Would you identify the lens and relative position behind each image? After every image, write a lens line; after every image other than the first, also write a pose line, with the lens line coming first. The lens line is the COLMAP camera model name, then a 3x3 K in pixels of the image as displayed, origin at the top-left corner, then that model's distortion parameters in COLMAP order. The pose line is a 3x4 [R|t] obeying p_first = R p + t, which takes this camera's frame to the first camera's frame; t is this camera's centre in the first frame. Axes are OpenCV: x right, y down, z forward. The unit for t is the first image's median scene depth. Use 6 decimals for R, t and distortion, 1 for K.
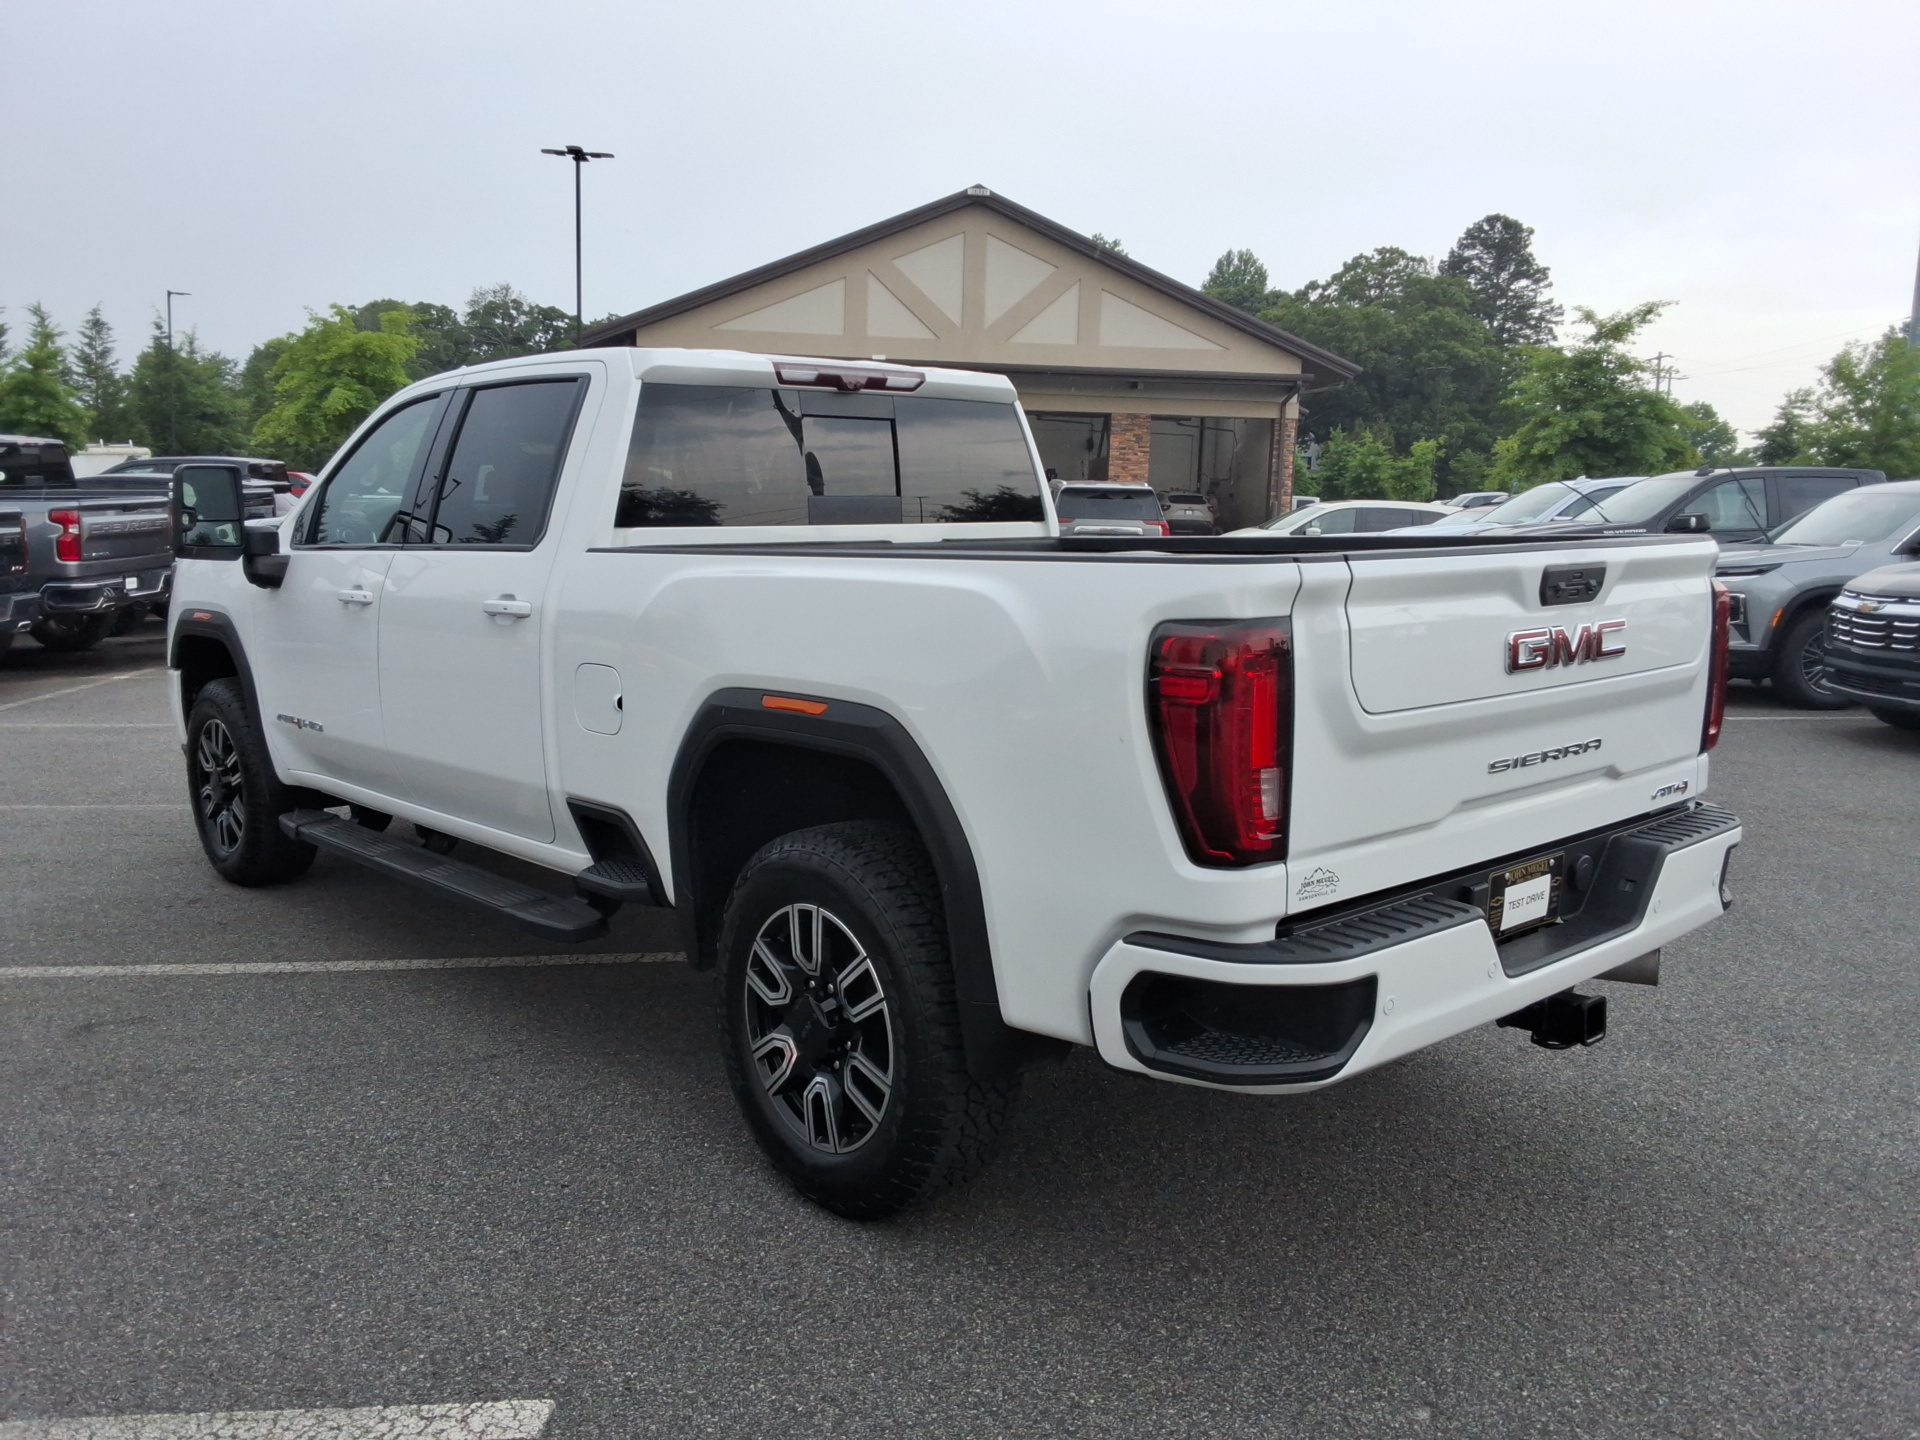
lens RADIAL K [[1537.8, 0, 971.0], [0, 1537.8, 699.3], [0, 0, 1]] dist [0.095687, -0.142514]
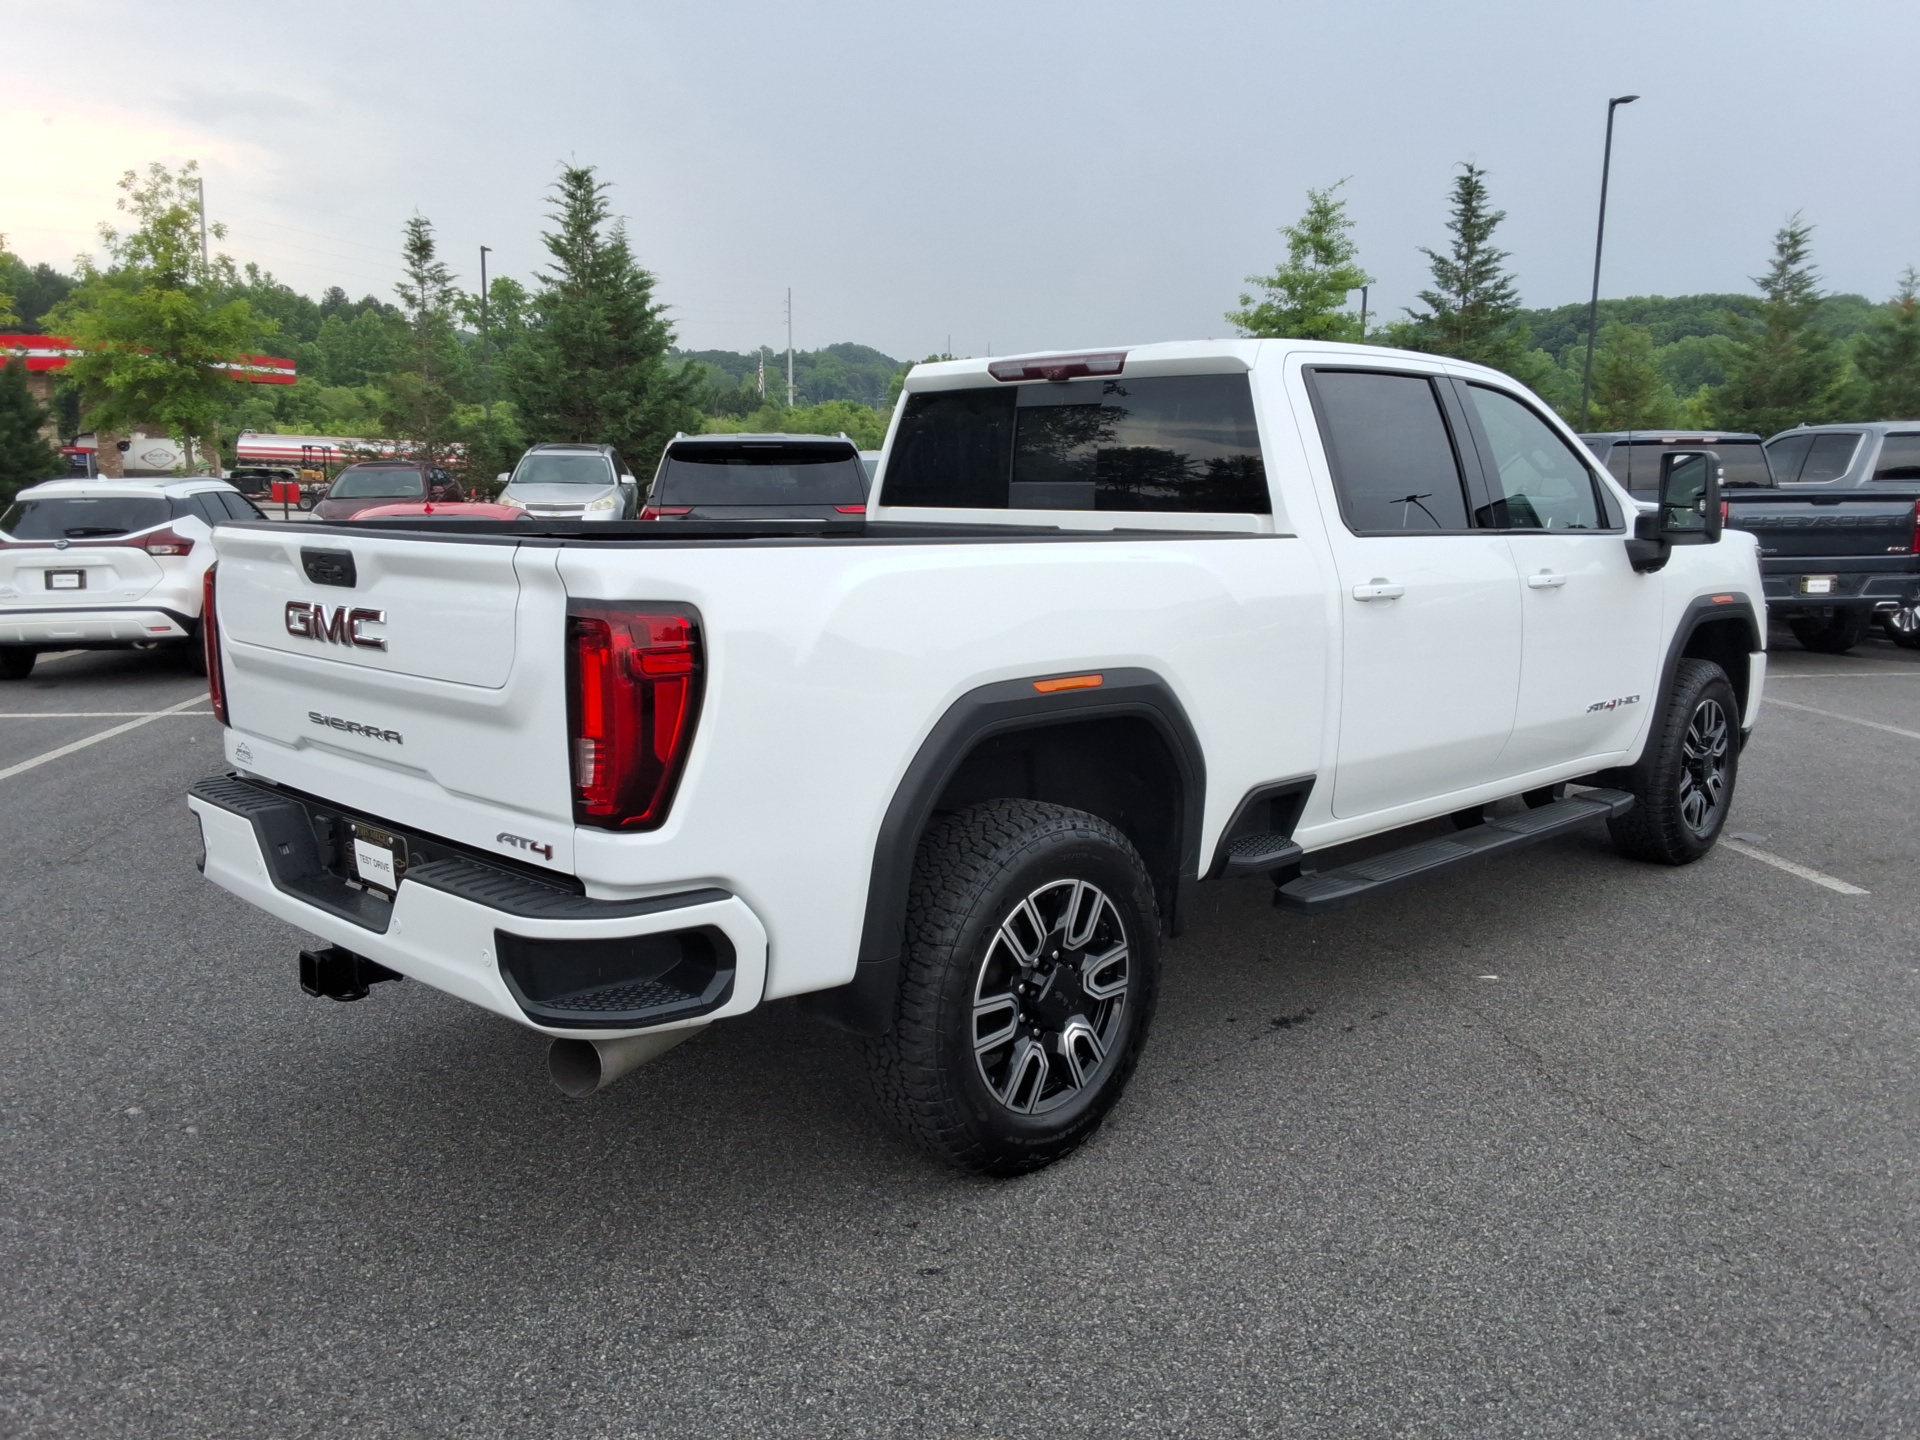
lens RADIAL K [[1537.8, 0, 971.0], [0, 1537.8, 699.3], [0, 0, 1]] dist [0.095687, -0.142514]
pose [[0.073185, 0.143106, -0.986998, 0.194115], [-0.131346, 0.982415, 0.132703, -0.024098], [0.988632, 0.119926, 0.090694, 0.175944]]
